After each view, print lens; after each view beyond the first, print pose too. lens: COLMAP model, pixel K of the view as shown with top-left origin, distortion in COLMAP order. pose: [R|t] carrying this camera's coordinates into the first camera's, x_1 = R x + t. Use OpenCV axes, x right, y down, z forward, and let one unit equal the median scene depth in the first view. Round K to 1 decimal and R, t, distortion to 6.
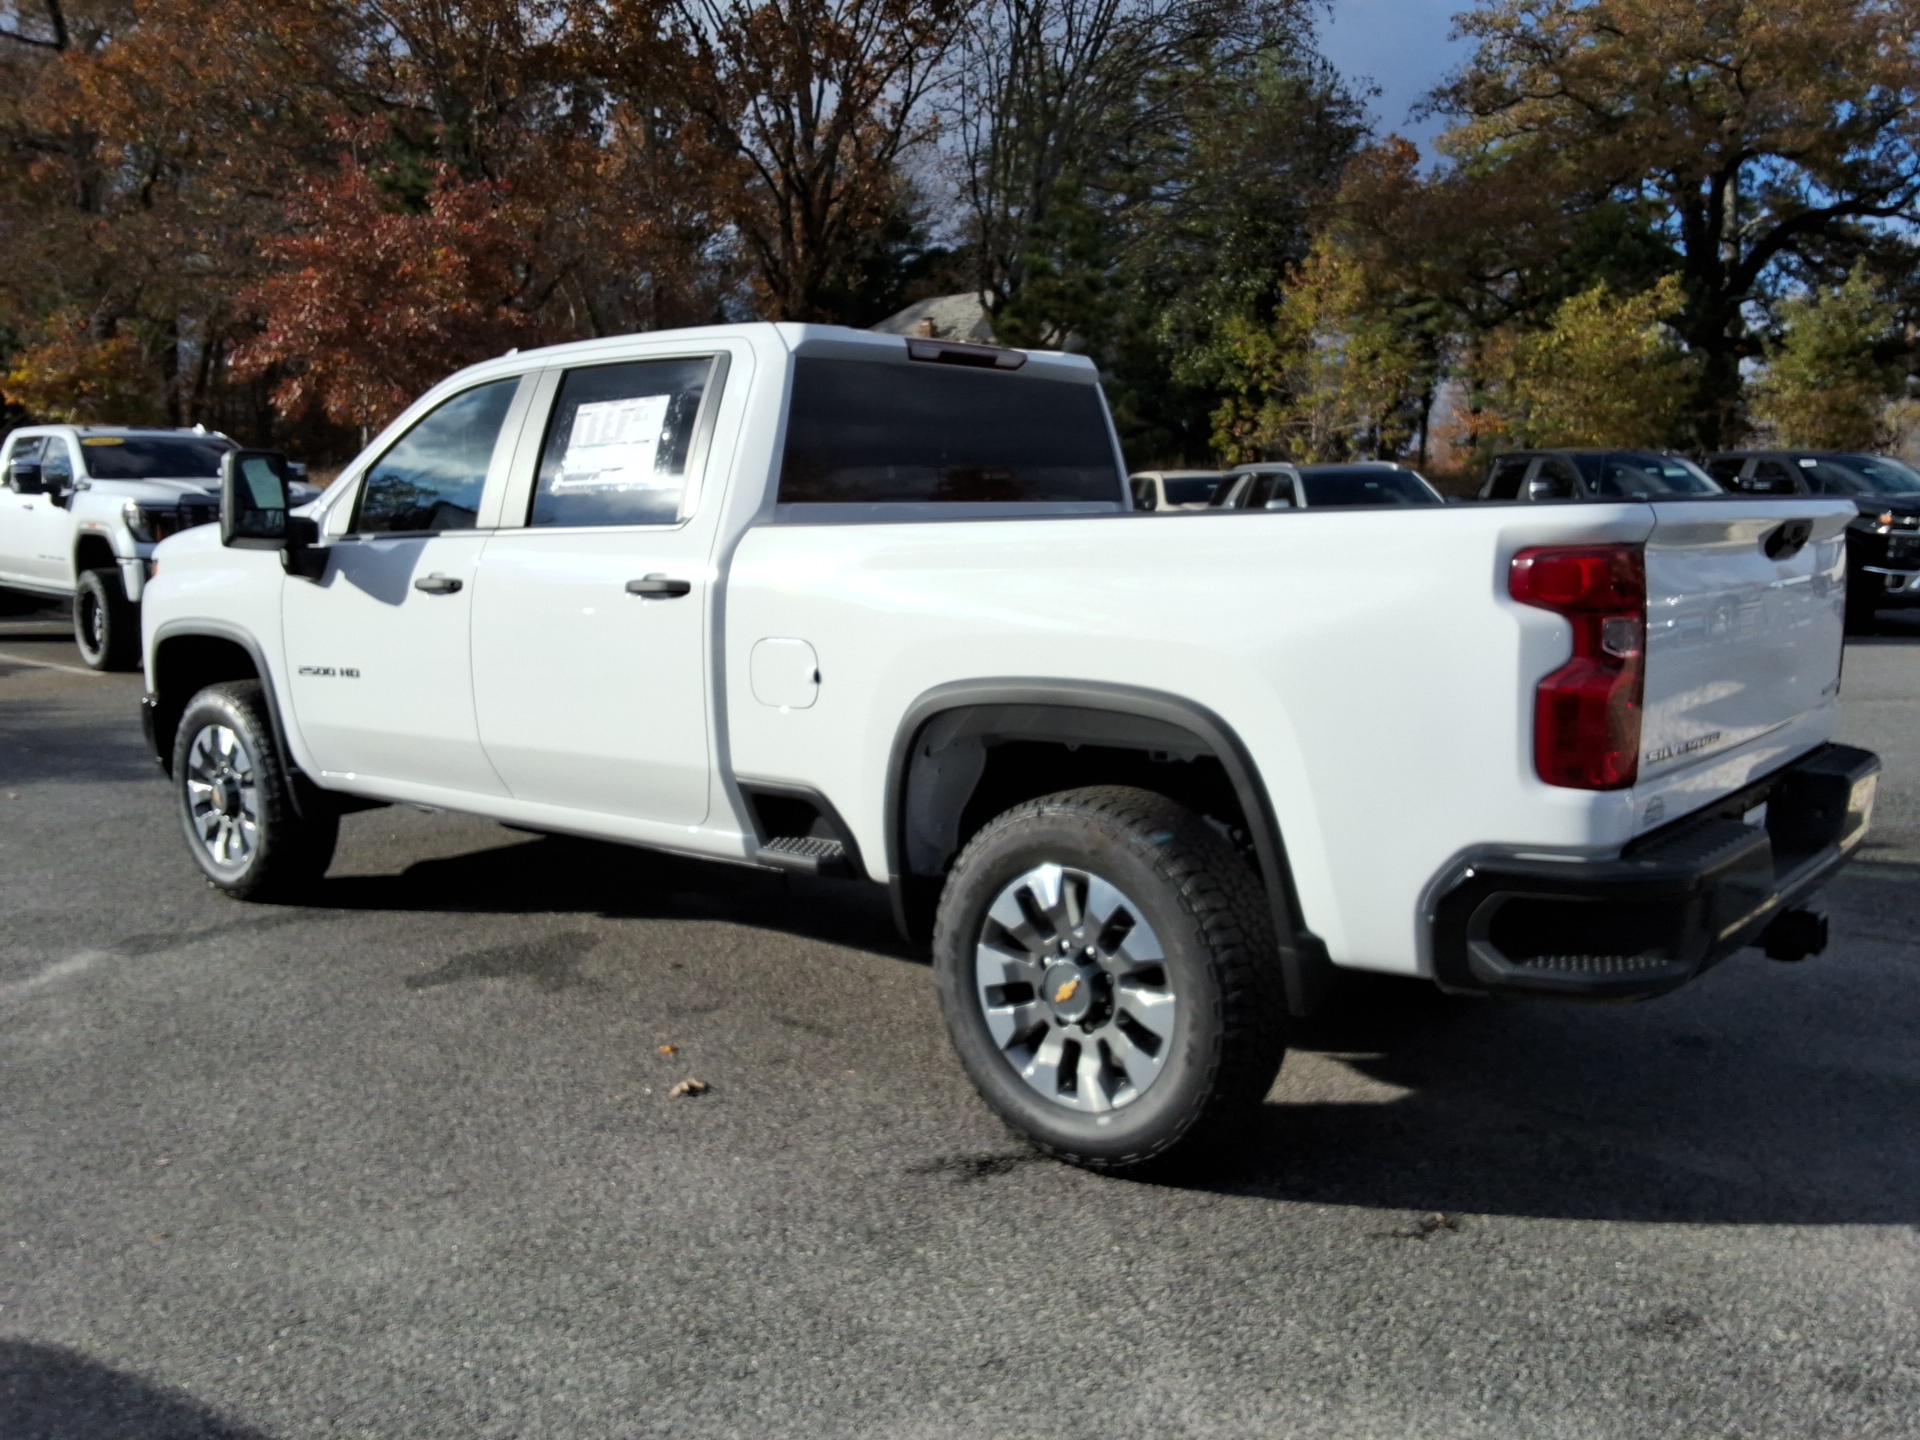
lens RADIAL K [[1556.7, 0, 961.4], [0, 1556.7, 696.2], [0, 0, 1]] dist [0.113571, -0.163957]
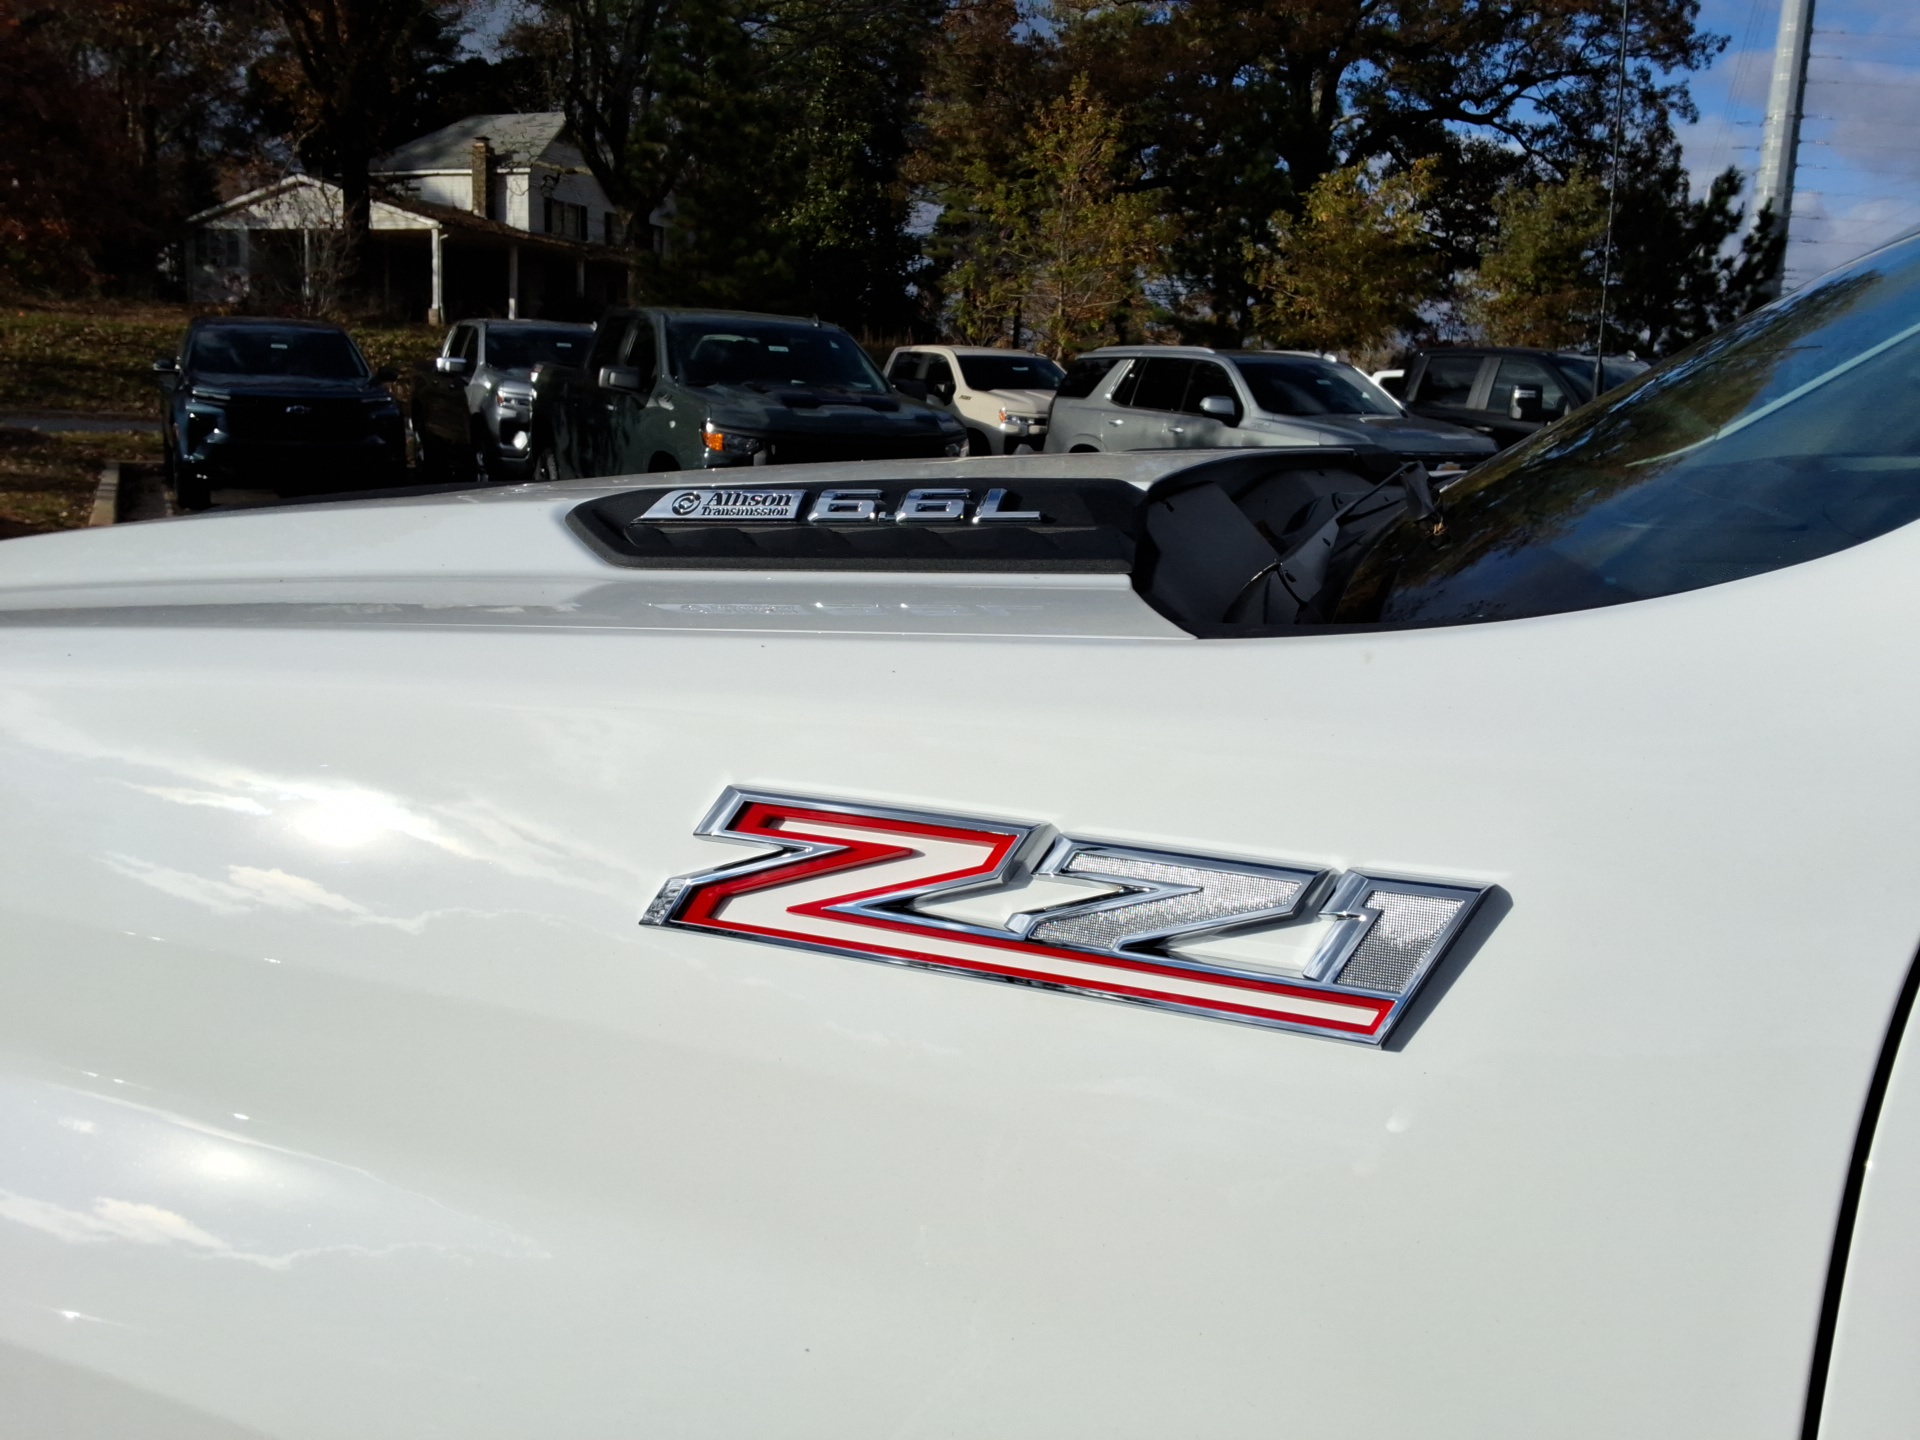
lens RADIAL K [[1546.2, 0, 981.1], [0, 1546.2, 707.1], [0, 0, 1]] dist [0.127733, -0.194310]
pose [[0.950340, -0.020388, 0.310544, -0.111556], [-0.007525, 0.996055, 0.088422, -0.029184], [-0.311121, -0.086368, 0.946438, 0.218281]]
